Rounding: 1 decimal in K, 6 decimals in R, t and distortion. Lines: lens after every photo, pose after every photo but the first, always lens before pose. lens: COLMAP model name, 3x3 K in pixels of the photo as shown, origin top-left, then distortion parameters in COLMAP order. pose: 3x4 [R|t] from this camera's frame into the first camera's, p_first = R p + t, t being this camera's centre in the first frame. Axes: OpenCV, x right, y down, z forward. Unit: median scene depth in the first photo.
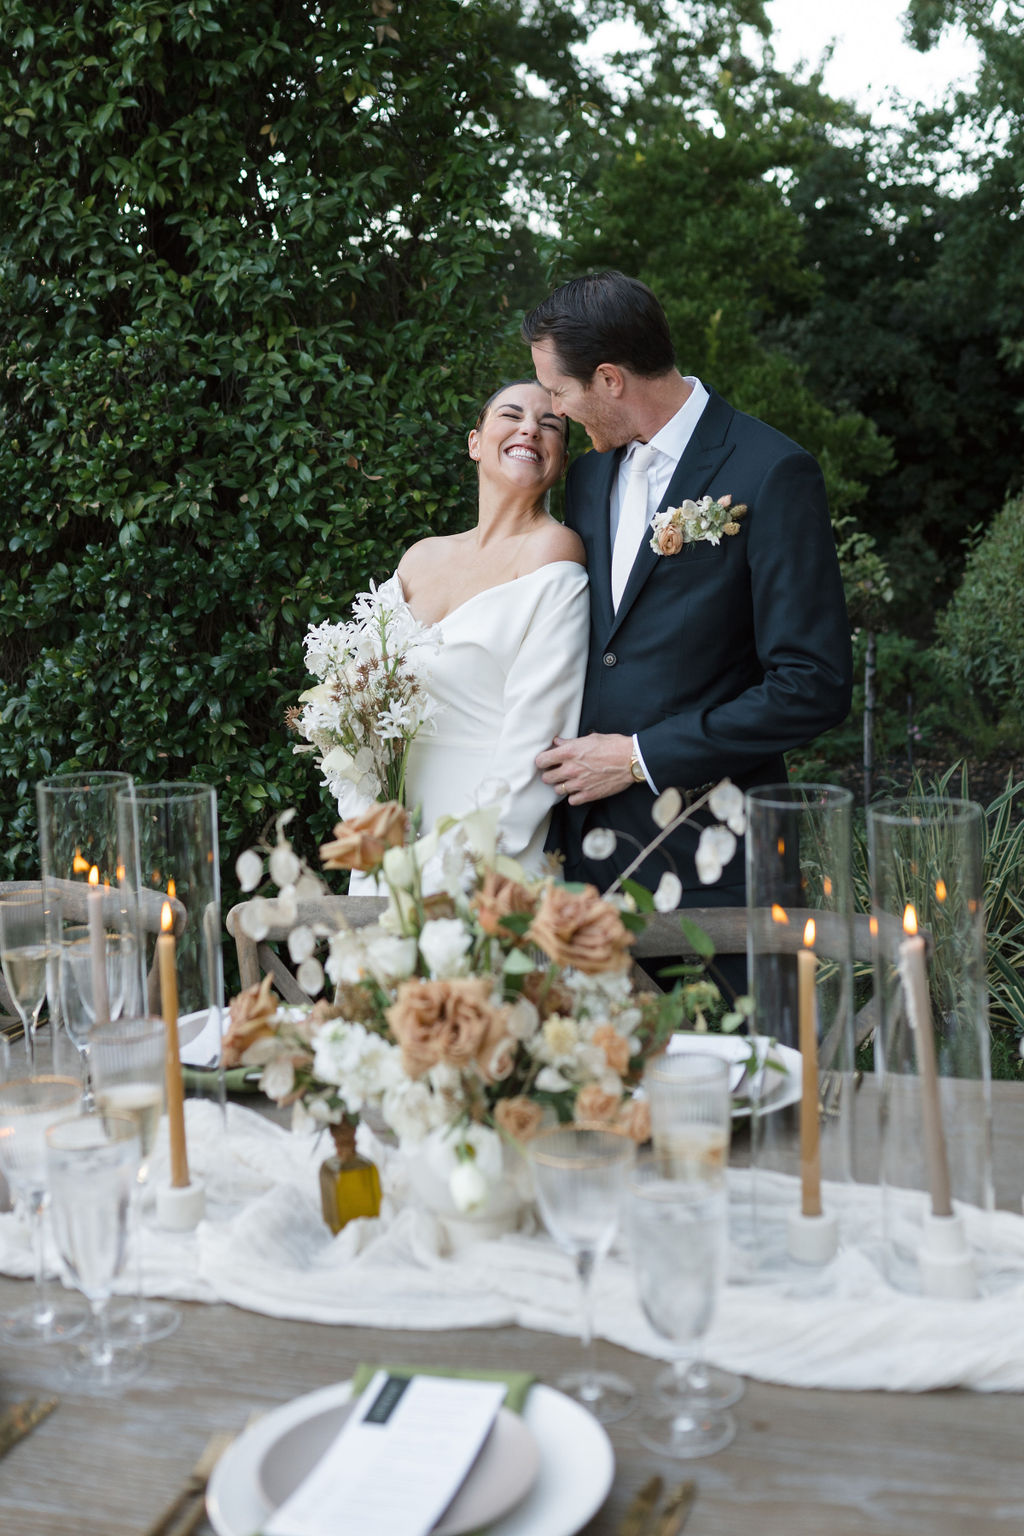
lens RADIAL K [[2857.0, 0, 512.0], [0, 2857.0, 768.0], [0, 0, 1]] dist [-0.000805, -0.001532]
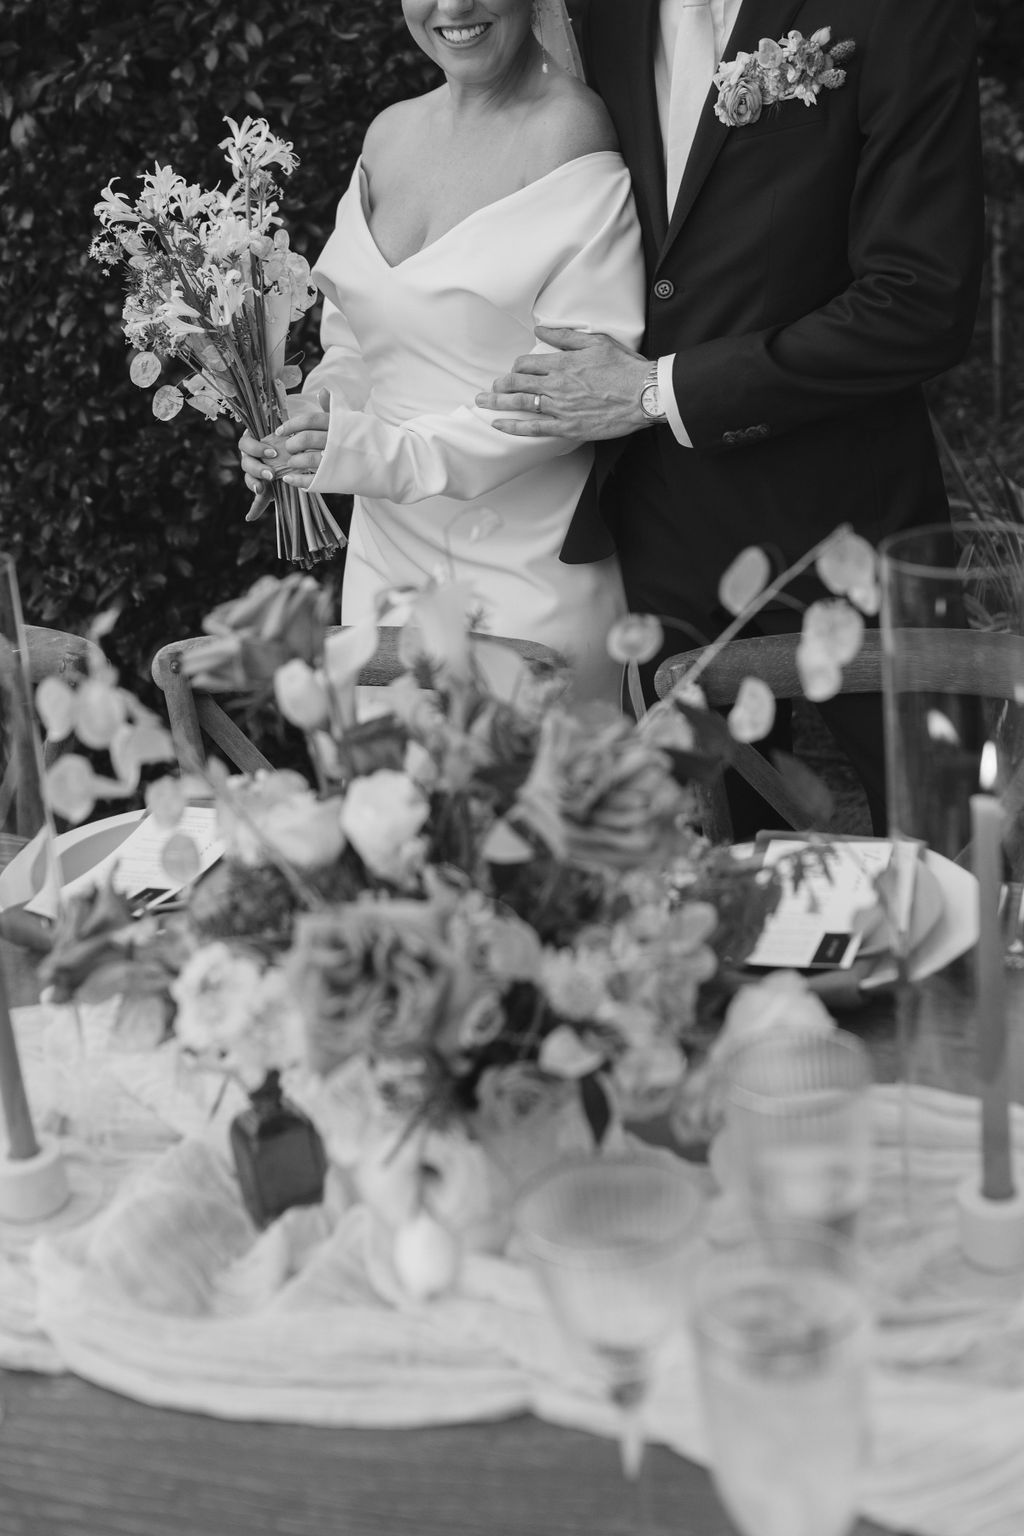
lens RADIAL K [[2857.0, 0, 512.0], [0, 2857.0, 768.0], [0, 0, 1]] dist [-0.000805, -0.001532]
pose [[0.998440, -0.040400, -0.038540, 0.021188], [0.045684, 0.987946, 0.147905, -0.028621], [0.032100, -0.149435, 0.988250, 0.318499]]
